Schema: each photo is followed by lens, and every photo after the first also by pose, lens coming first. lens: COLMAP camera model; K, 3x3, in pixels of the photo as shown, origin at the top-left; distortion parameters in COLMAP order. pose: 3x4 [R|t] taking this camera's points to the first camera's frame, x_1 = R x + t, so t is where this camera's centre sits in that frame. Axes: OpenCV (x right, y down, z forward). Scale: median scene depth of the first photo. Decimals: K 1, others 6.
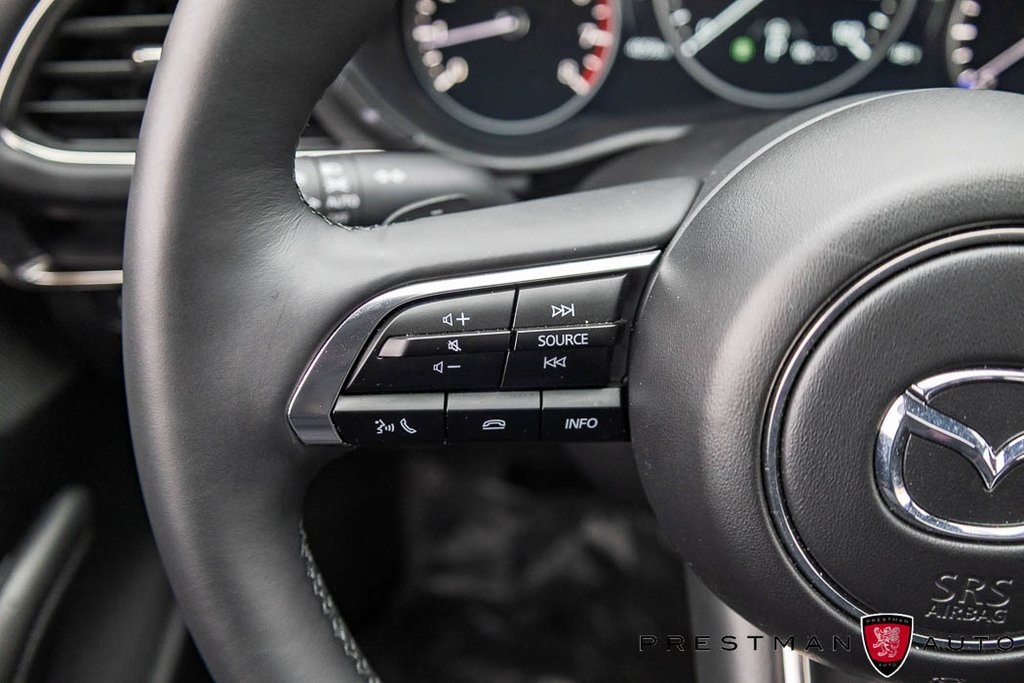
lens RADIAL K [[984.7, 0, 512.1], [0, 984.7, 341.1], [0, 0, 1]] dist [0.038125, 0.000000]
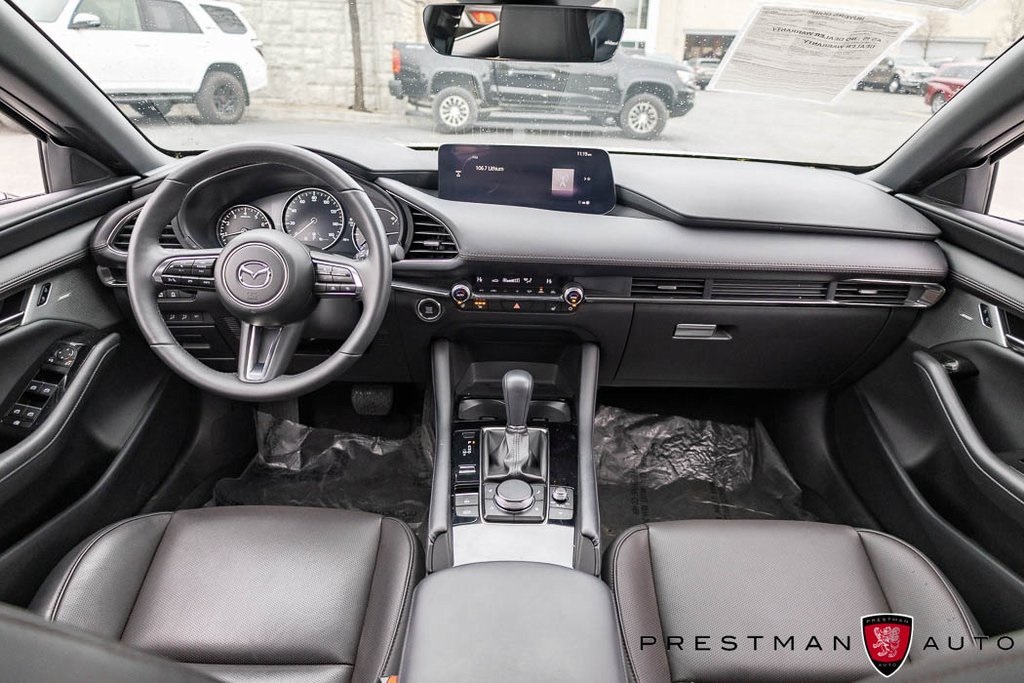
lens RADIAL K [[678.7, 0, 518.4], [0, 678.7, 348.4], [0, 0, 1]] dist [-0.009845, 0.018215]
pose [[0.996021, -0.007087, 0.088840, 1.595621], [0.027770, 0.971886, -0.233809, 1.501602], [-0.084686, 0.235345, 0.968215, -3.029794]]
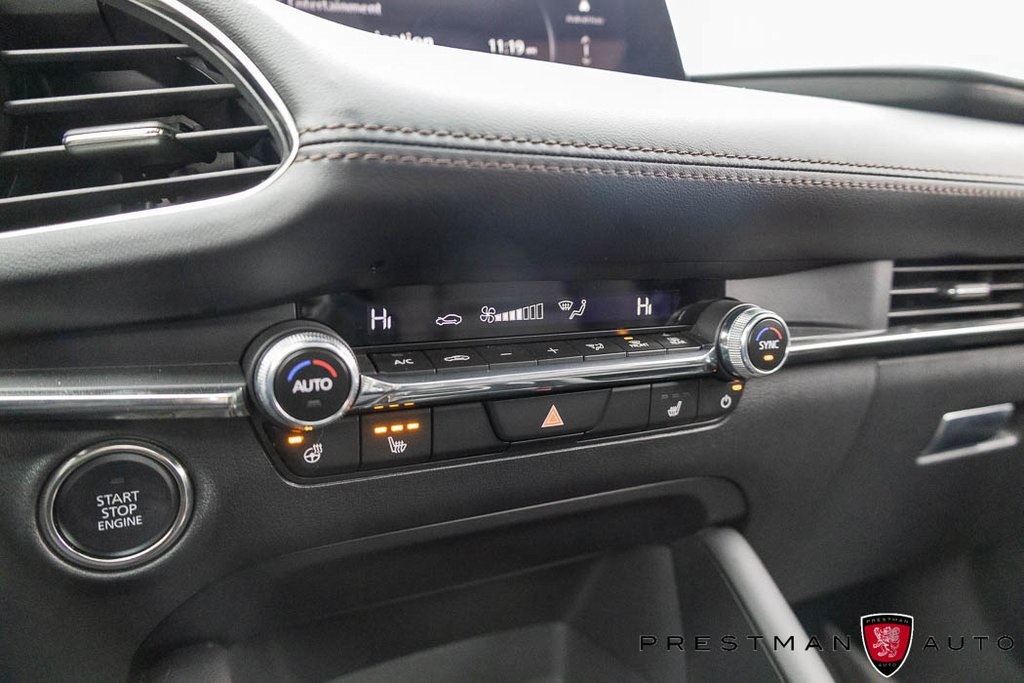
lens RADIAL K [[678.7, 0, 521.4], [0, 678.7, 343.8], [0, 0, 1]] dist [-0.009845, 0.018215]
pose [[0.860057, -0.068340, 0.505600, 1.413703], [0.321242, 0.842421, -0.432586, 0.457030], [-0.396365, 0.534469, 0.746484, 0.653176]]
